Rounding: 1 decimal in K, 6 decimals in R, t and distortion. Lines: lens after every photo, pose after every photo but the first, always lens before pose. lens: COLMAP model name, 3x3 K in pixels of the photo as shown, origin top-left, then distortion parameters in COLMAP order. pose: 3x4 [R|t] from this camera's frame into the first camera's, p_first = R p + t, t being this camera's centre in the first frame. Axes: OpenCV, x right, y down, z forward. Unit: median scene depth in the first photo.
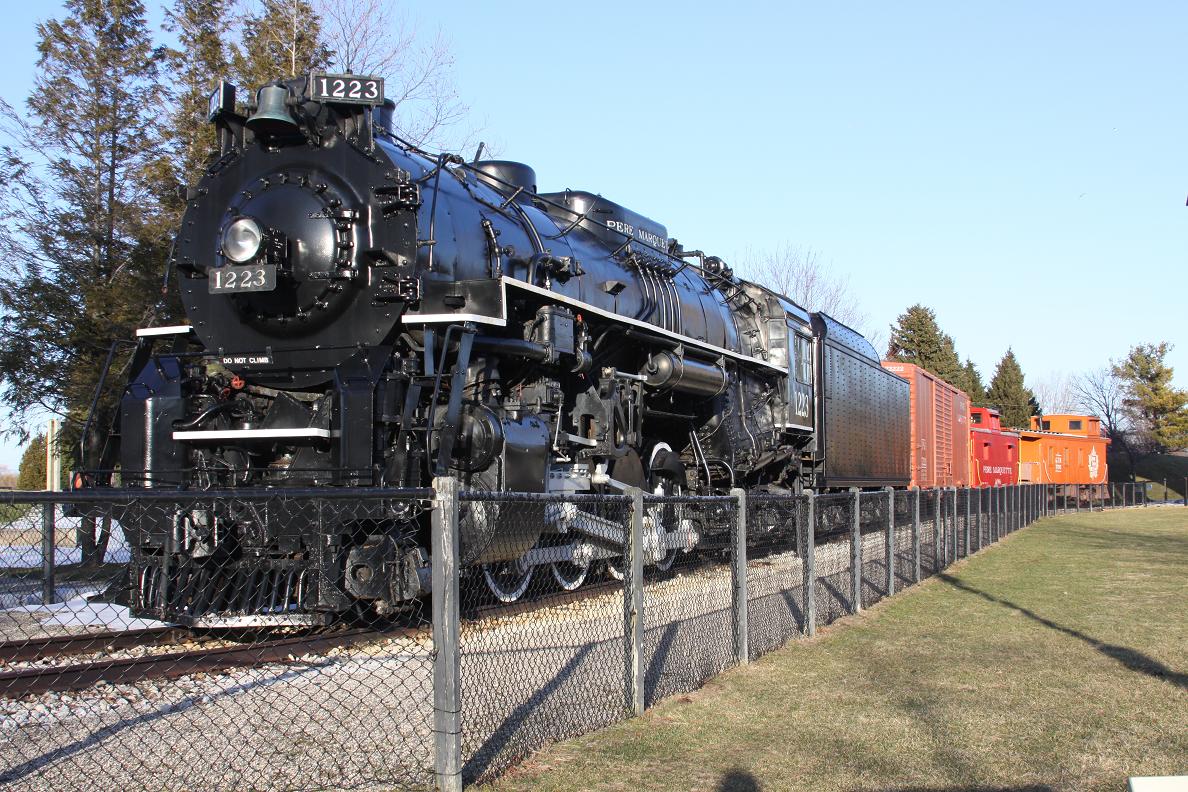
lens RADIAL K [[1501.7, 0, 594.0], [0, 1501.7, 396.0], [0, 0, 1]] dist [-0.169685, 0.005061]
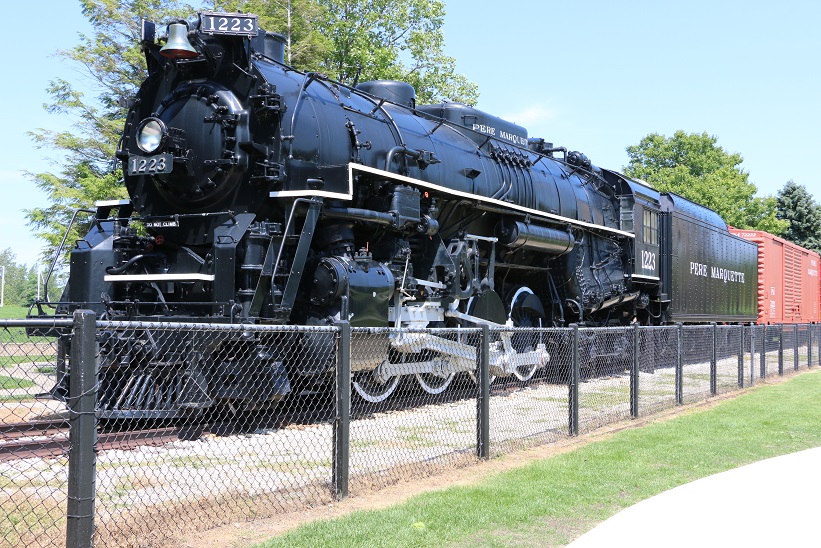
lens RADIAL K [[1032.2, 0, 410.5], [0, 1032.2, 274.0], [0, 0, 1]] dist [-0.010106, 0.029198]
pose [[0.987977, 0.011282, -0.154188, 0.144639], [-0.008247, 0.999760, 0.020305, 0.000970], [0.154380, -0.018789, 0.987833, 0.088007]]
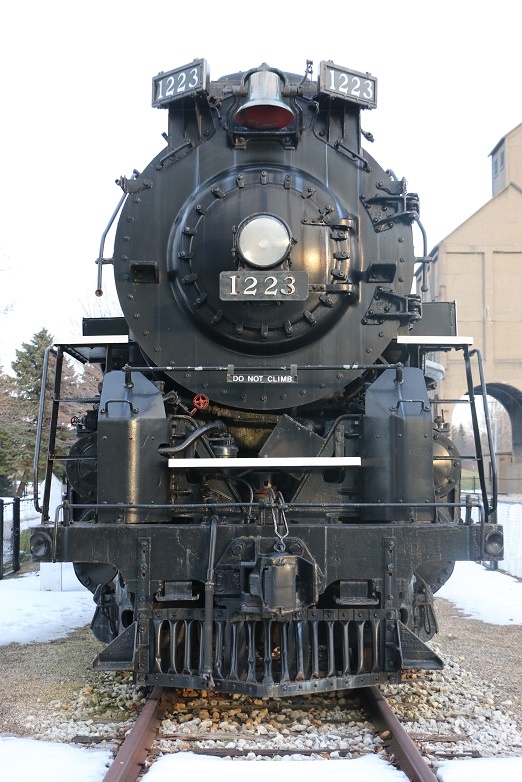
lens RADIAL K [[1162.4, 0, 261.0], [0, 1162.4, 391.0], [0, 0, 1]] dist [0.054512, -0.007389]
pose [[0.941495, 0.028290, 0.335836, -0.451920], [-0.022645, 0.999529, -0.020714, -0.002064], [-0.336264, 0.011897, 0.941693, 0.341239]]
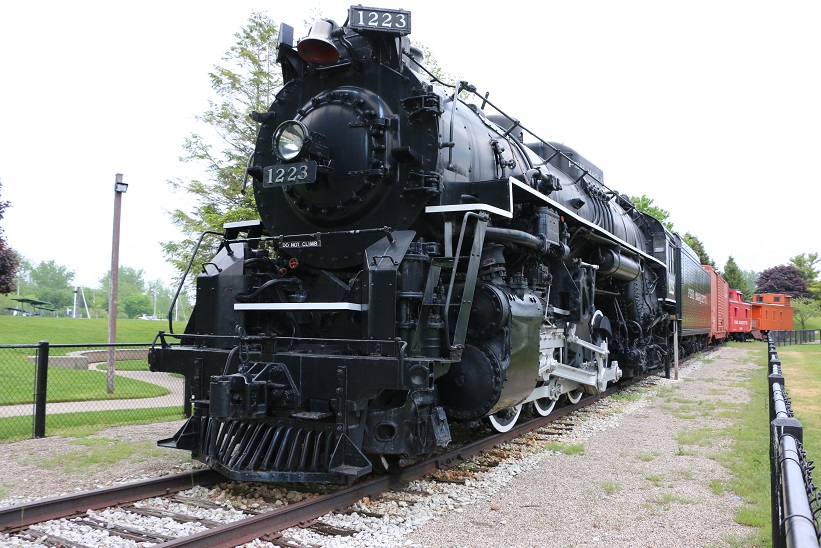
lens RADIAL K [[681.1, 0, 410.5], [0, 681.1, 274.0], [0, 0, 1]] dist [-0.153882, 0.006166]
pose [[0.985821, 0.008500, -0.167588, -0.049870], [-0.010485, 0.999885, -0.010961, 0.004868], [0.167475, 0.012563, 0.985796, 0.472632]]
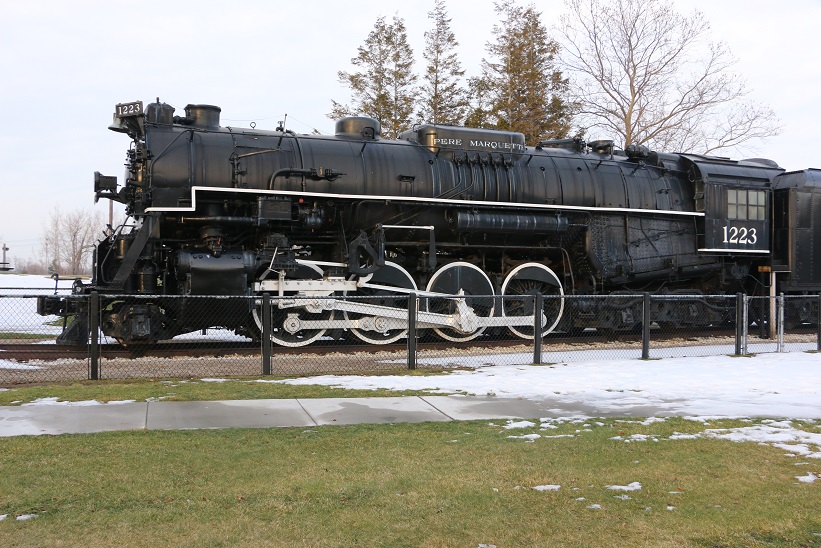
lens RADIAL K [[769.4, 0, 410.5], [0, 769.4, 274.0], [0, 0, 1]] dist [-0.097545, 0.011060]
pose [[0.685966, 0.013908, -0.727500, 0.951495], [0.027975, 0.998574, 0.045468, 0.000858], [0.727095, -0.051542, 0.684599, 0.514375]]
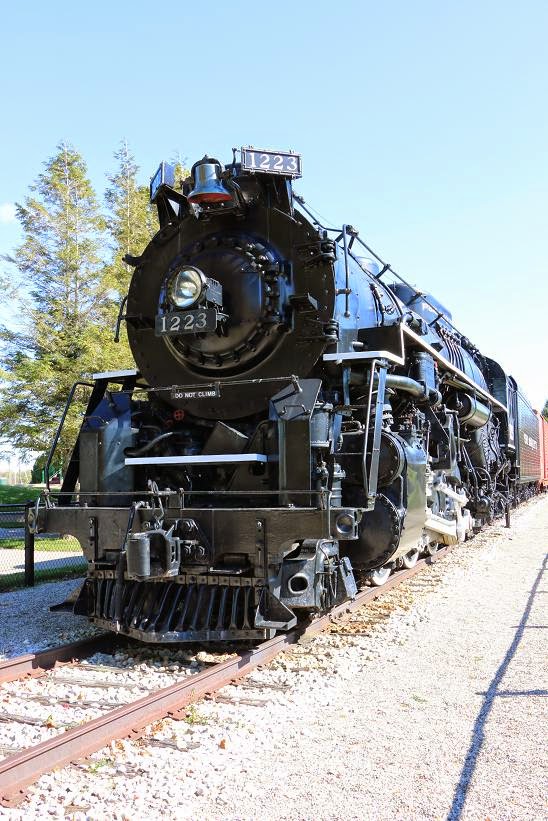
lens RADIAL K [[748.3, 0, 274.0], [0, 748.3, 410.5], [0, 0, 1]] dist [-0.103597, 0.006008]
pose [[0.997793, -0.013296, -0.065063, -0.128572], [0.011425, 0.999513, -0.029038, 0.005591], [0.065417, 0.028230, 0.997459, 0.422536]]
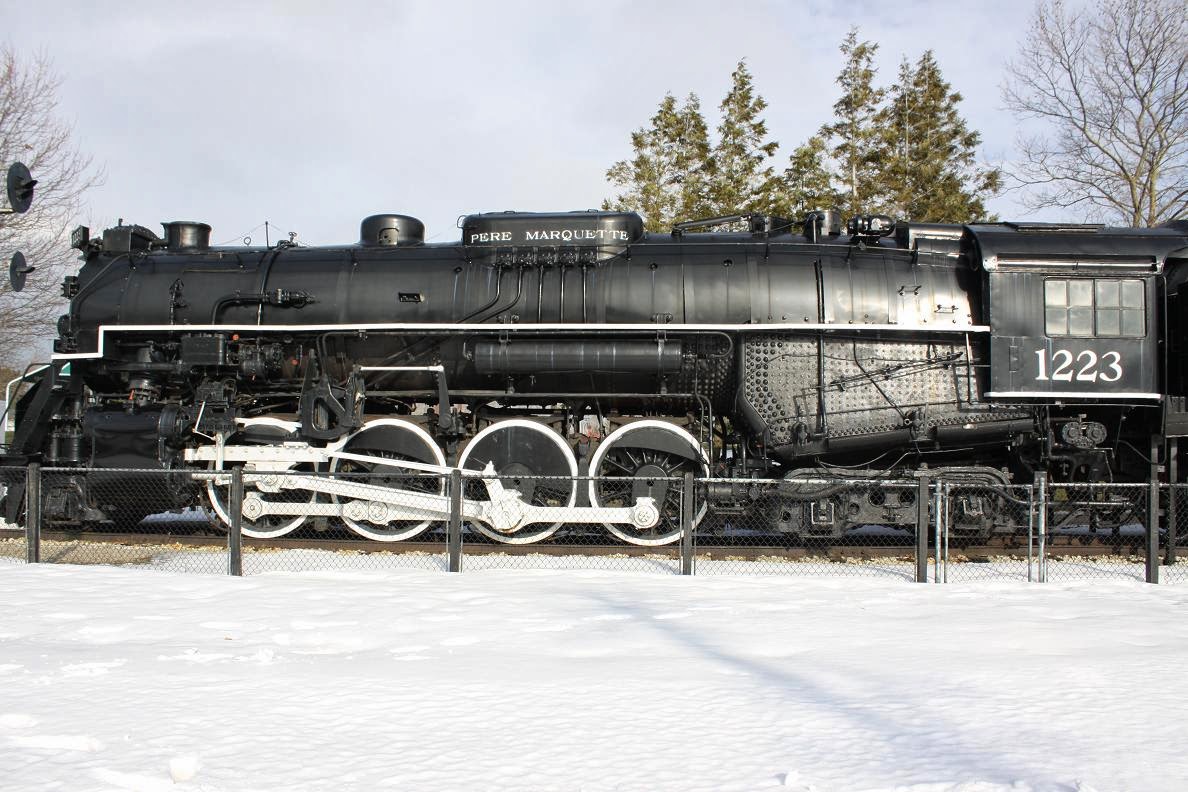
lens RADIAL K [[999.0, 0, 595.1], [0, 999.0, 422.6], [0, 0, 1]] dist [-0.141077, -0.000062]
pose [[0.273180, -0.011021, -0.961900, 1.141150], [0.043268, 0.999063, 0.000841, 0.048913], [0.960989, -0.041849, 0.273401, 1.280279]]
